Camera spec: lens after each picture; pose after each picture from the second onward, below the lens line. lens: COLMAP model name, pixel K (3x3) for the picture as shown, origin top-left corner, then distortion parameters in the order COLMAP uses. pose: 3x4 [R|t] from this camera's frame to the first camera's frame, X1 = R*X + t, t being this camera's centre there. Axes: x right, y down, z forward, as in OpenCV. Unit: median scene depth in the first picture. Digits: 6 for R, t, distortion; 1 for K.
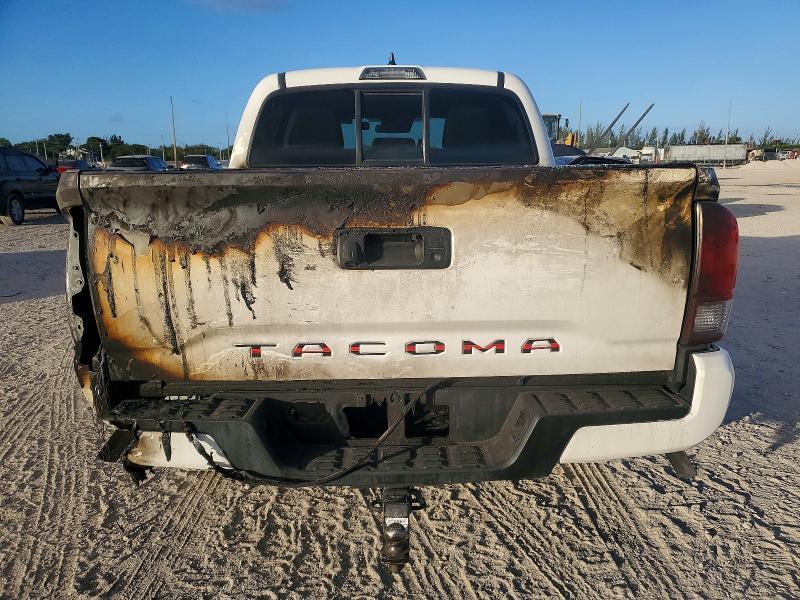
lens RADIAL K [[626.2, 0, 399.9], [0, 626.2, 301.2], [0, 0, 1]] dist [0.021871, 0.007920]
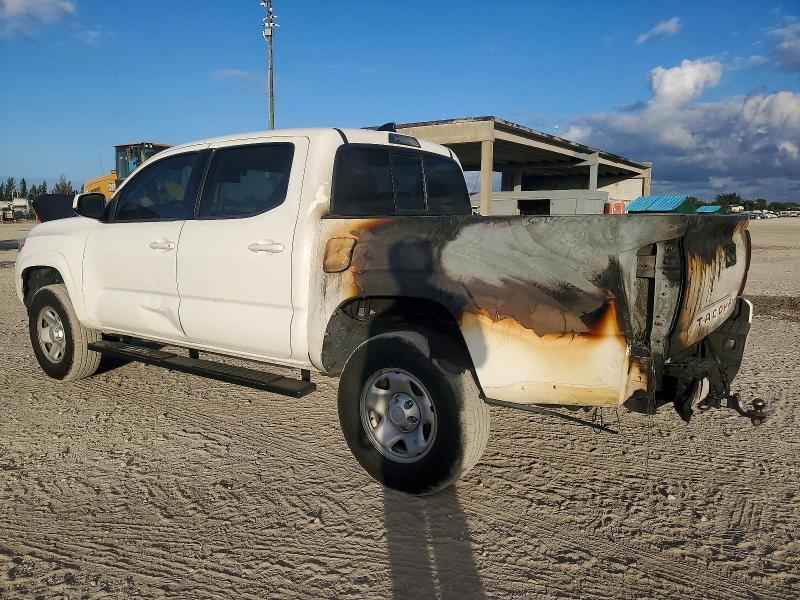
lens RADIAL K [[626.2, 0, 399.5], [0, 626.2, 298.9], [0, 0, 1]] dist [0.021871, 0.007920]
pose [[0.610982, -0.094364, 0.786000, -1.082090], [0.161167, 0.986904, -0.006795, -0.054365], [-0.775066, 0.130829, 0.618189, 0.312455]]
